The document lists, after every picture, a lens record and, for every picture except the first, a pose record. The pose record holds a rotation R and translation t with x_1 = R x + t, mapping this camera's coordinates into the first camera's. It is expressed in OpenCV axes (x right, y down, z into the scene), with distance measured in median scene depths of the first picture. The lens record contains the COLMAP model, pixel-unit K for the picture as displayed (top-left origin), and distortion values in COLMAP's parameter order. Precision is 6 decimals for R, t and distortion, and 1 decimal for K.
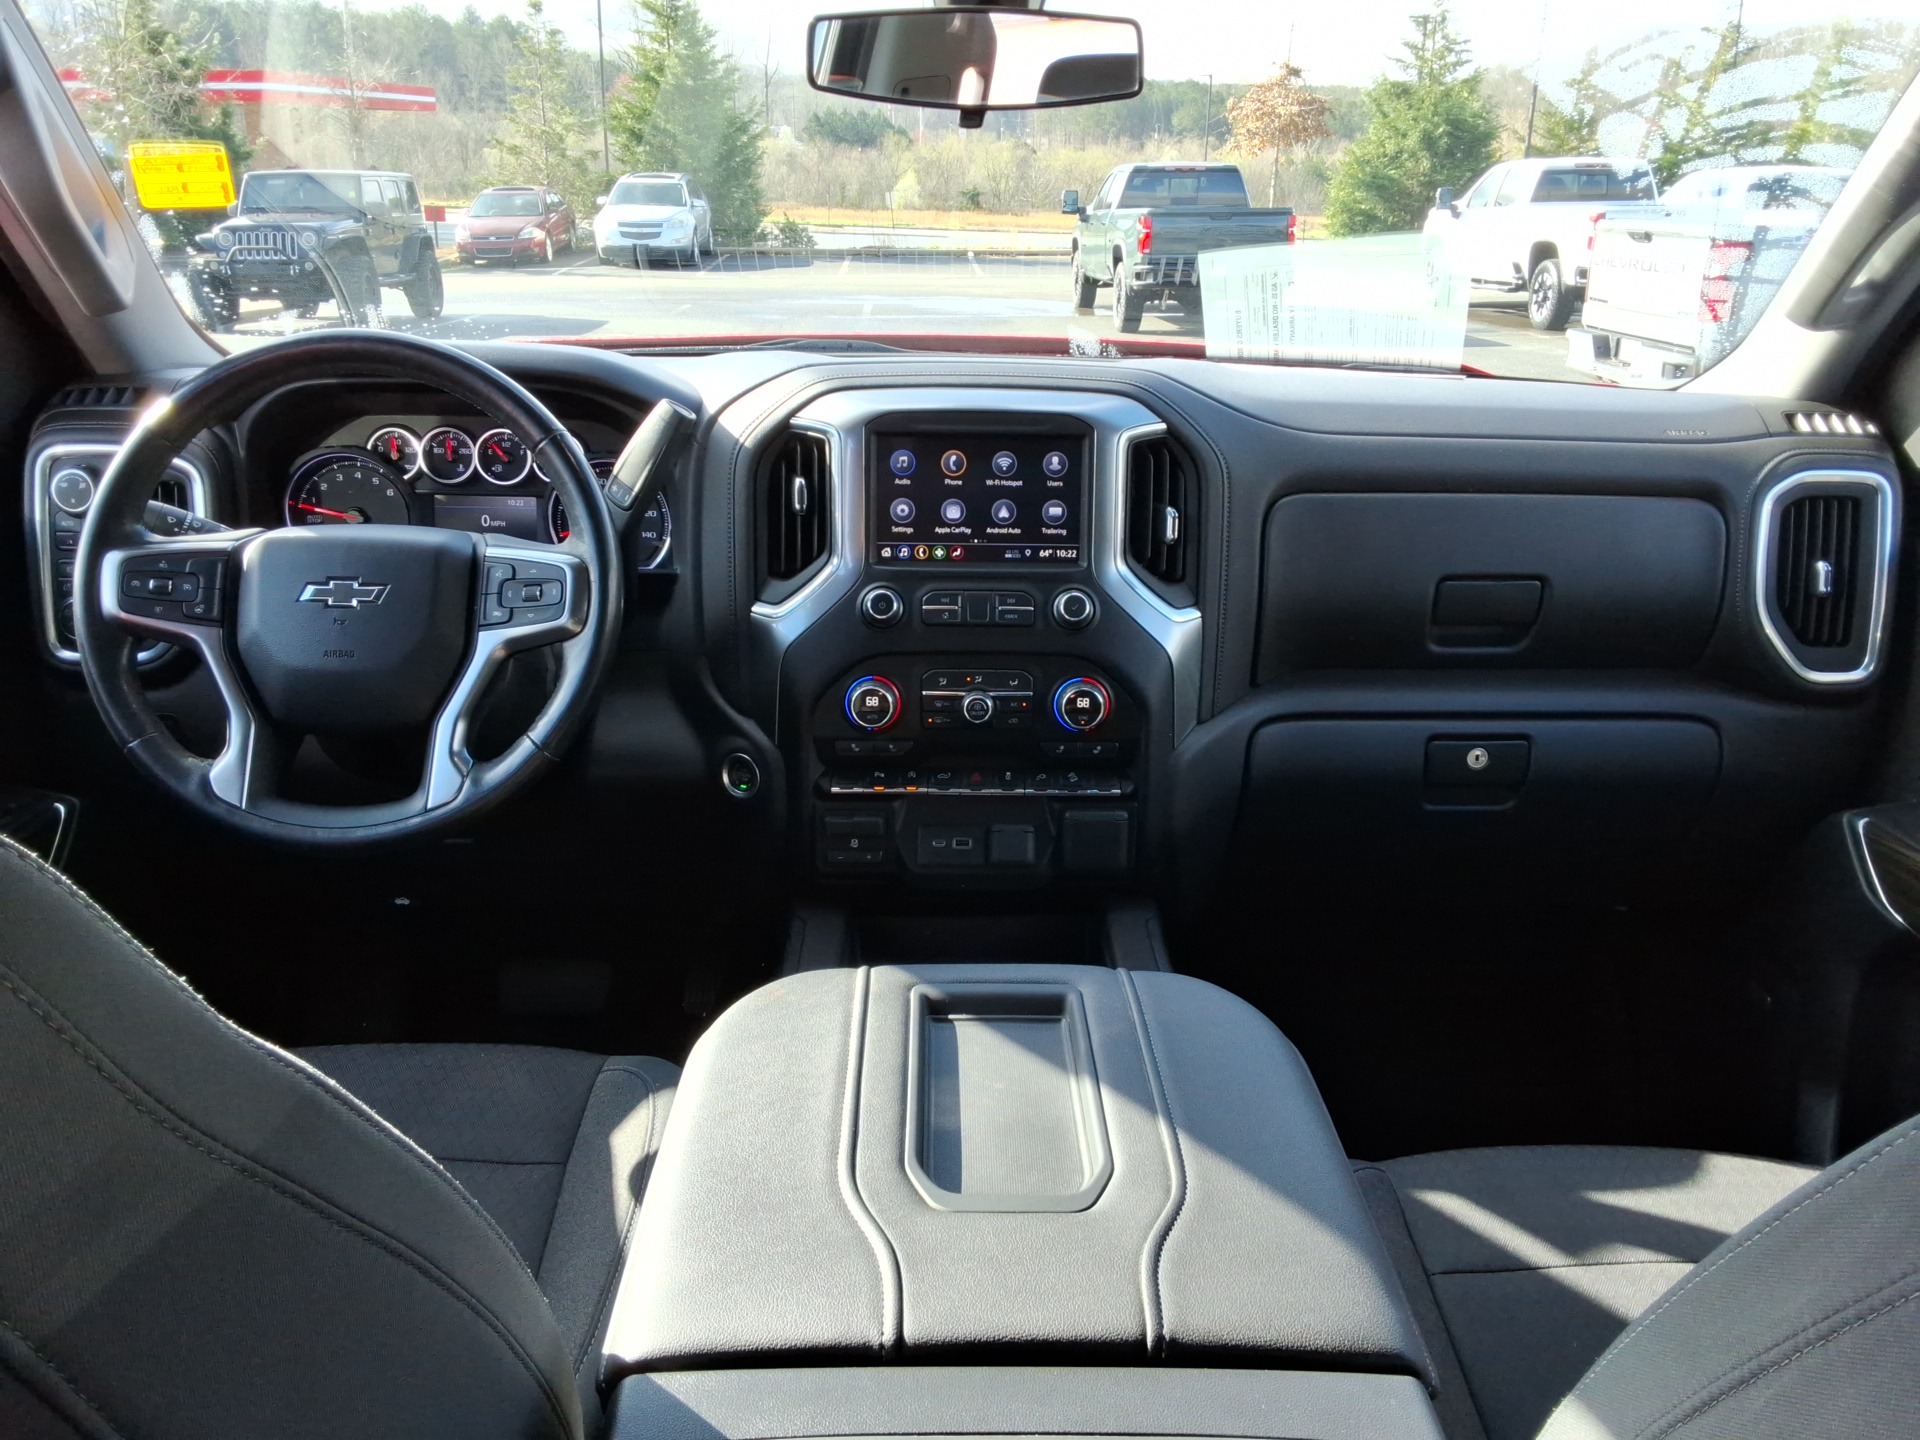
lens RADIAL K [[1537.6, 0, 966.6], [0, 1537.6, 704.2], [0, 0, 1]] dist [0.092658, -0.149481]
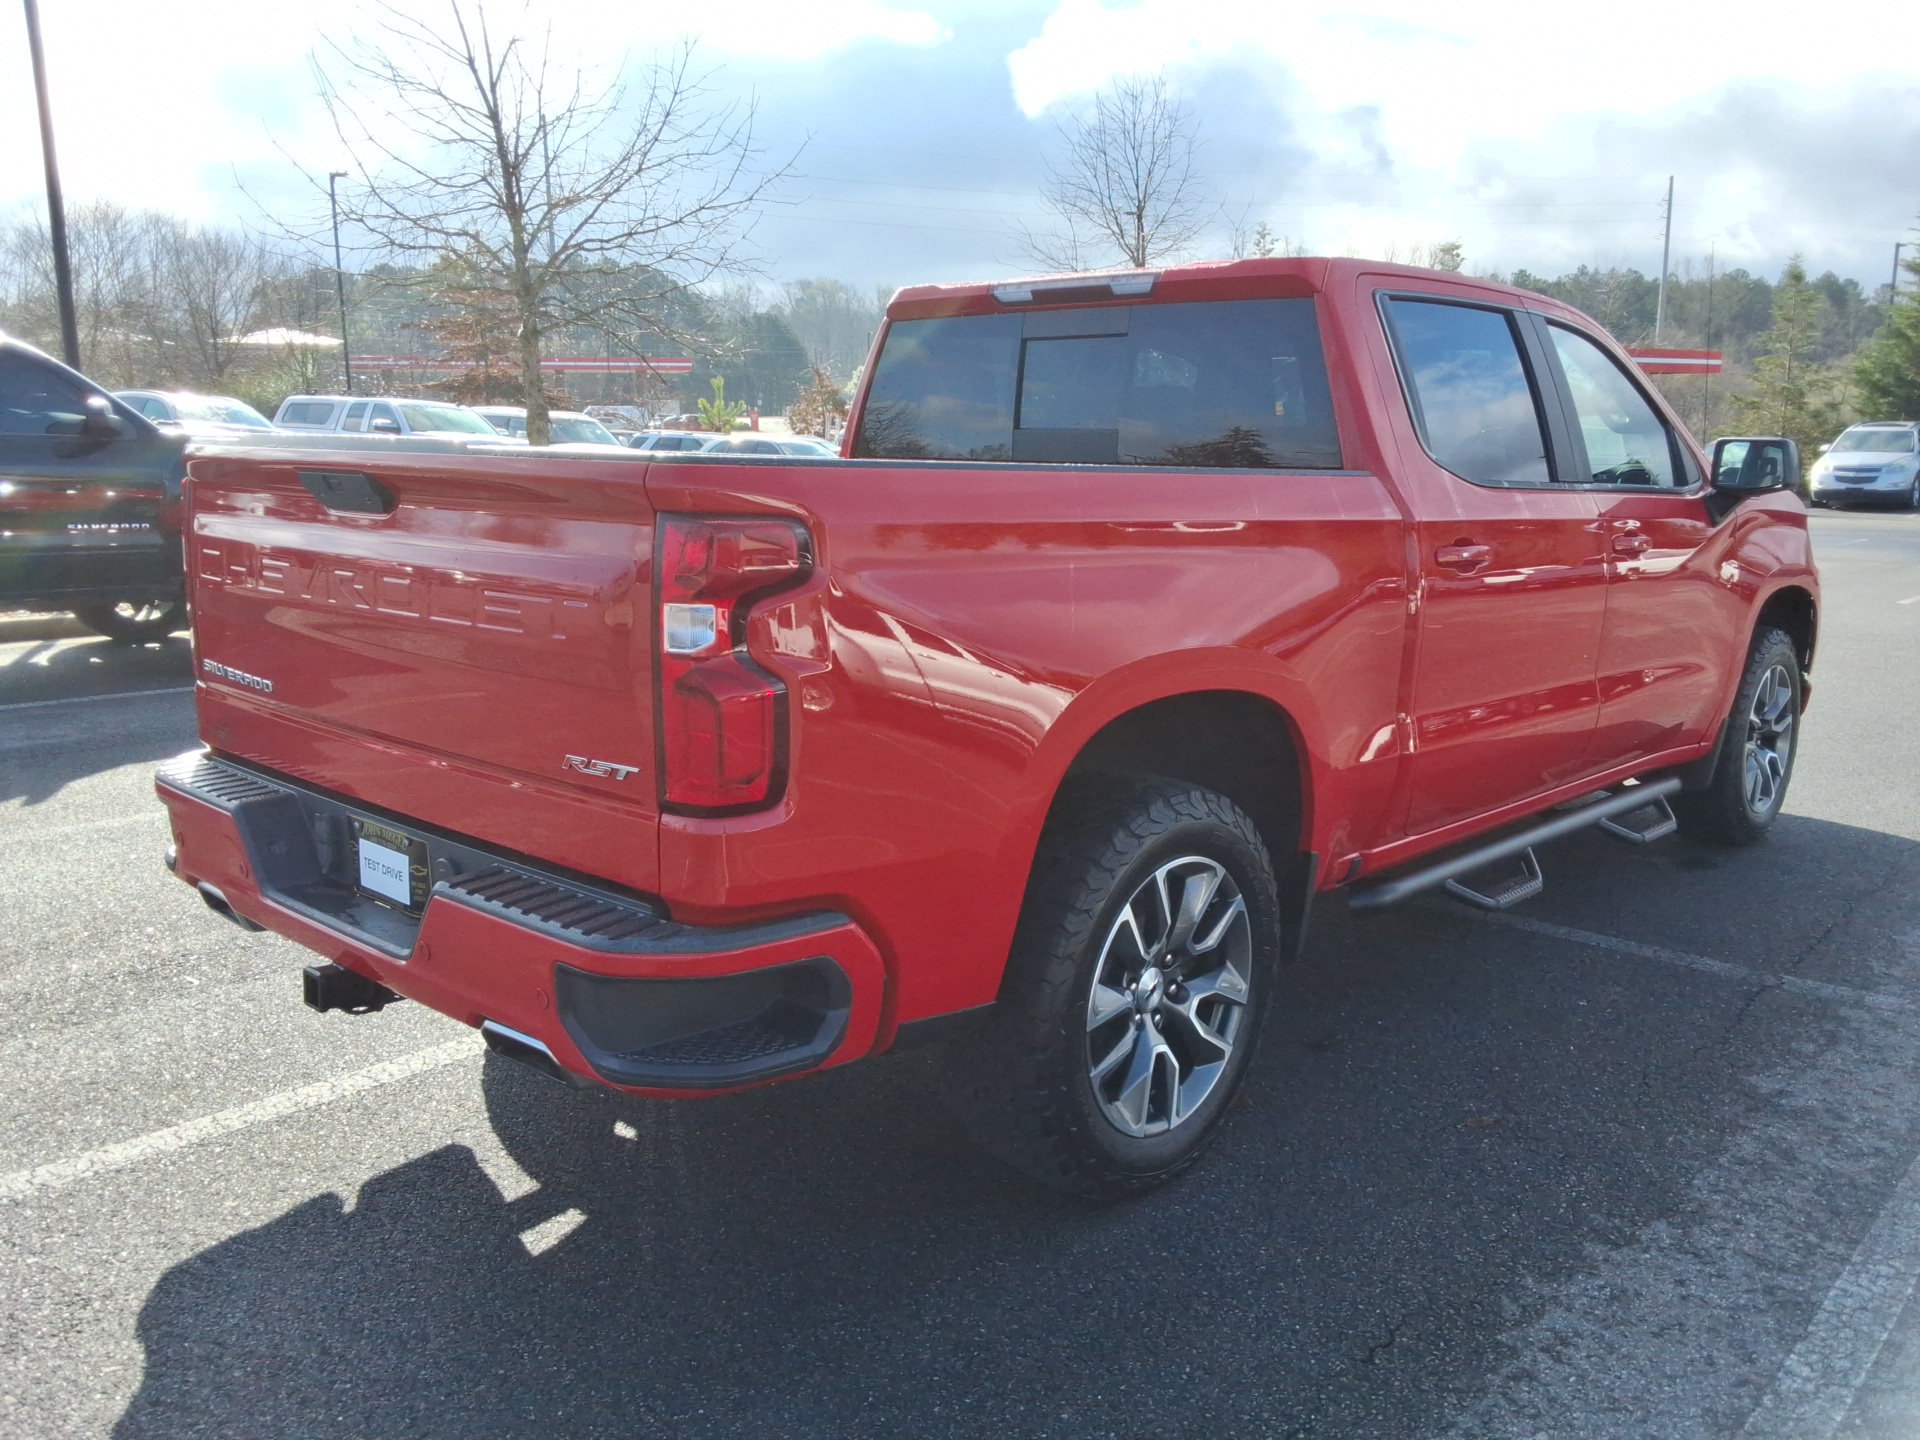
lens RADIAL K [[1537.6, 0, 976.9], [0, 1537.6, 710.9], [0, 0, 1]] dist [0.092658, -0.149481]
pose [[0.724976, 0.106743, -0.680453, 0.080963], [-0.208636, 0.975538, -0.069255, 0.040299], [0.656416, 0.192175, 0.729512, -0.107507]]
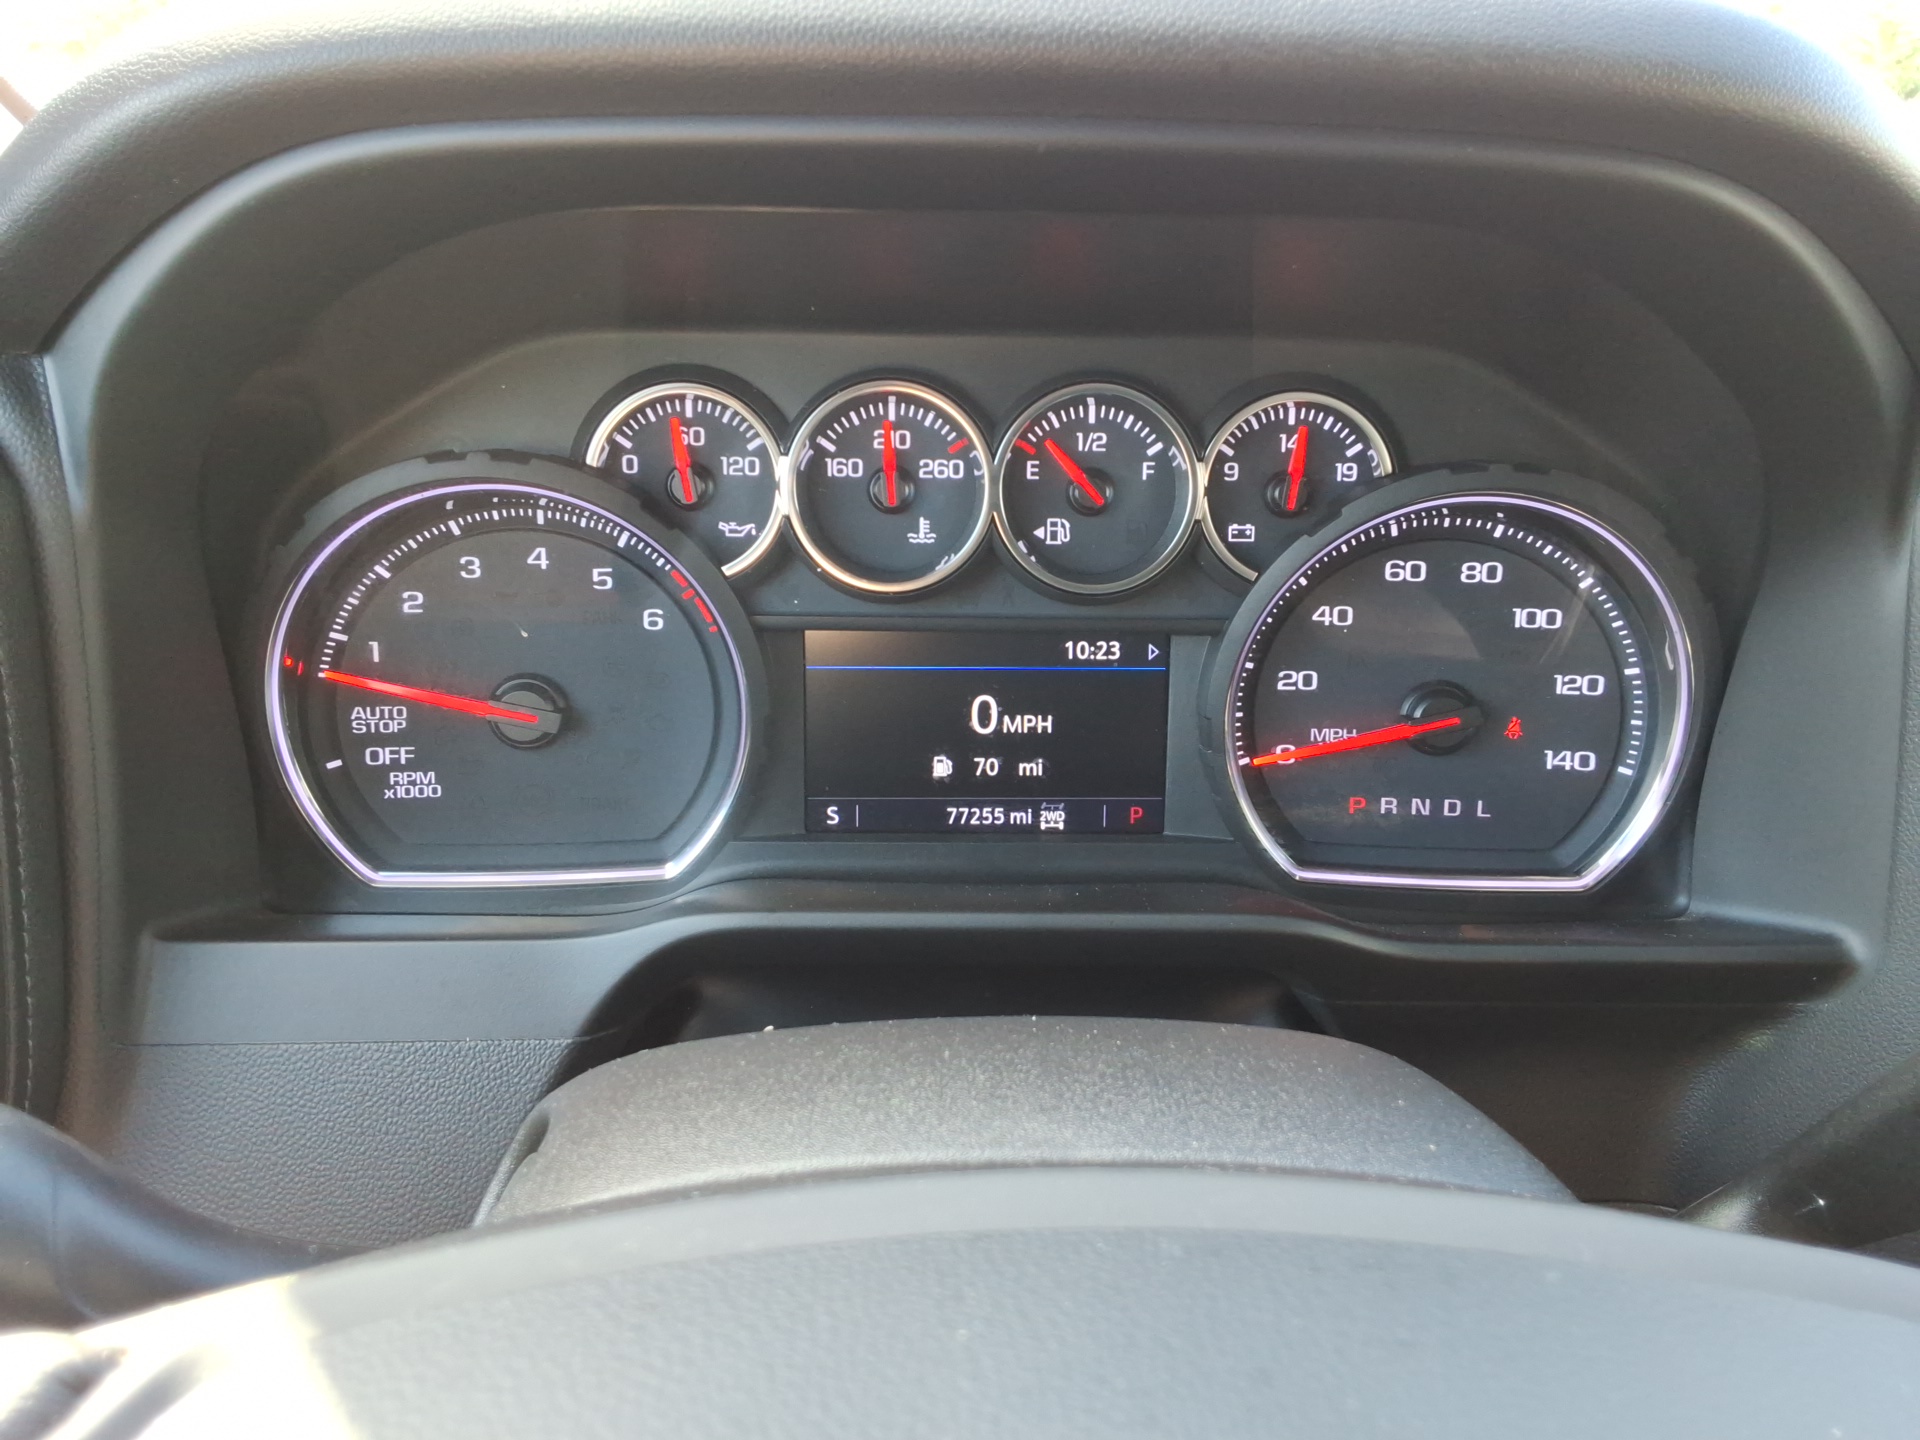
lens RADIAL K [[1537.6, 0, 957.0], [0, 1537.6, 702.8], [0, 0, 1]] dist [0.092658, -0.149481]
pose [[0.999798, 0.000211, 0.020094, -0.021590], [0.000102, 0.999879, -0.015582, -0.007559], [-0.020094, 0.015581, 0.999677, 0.046809]]
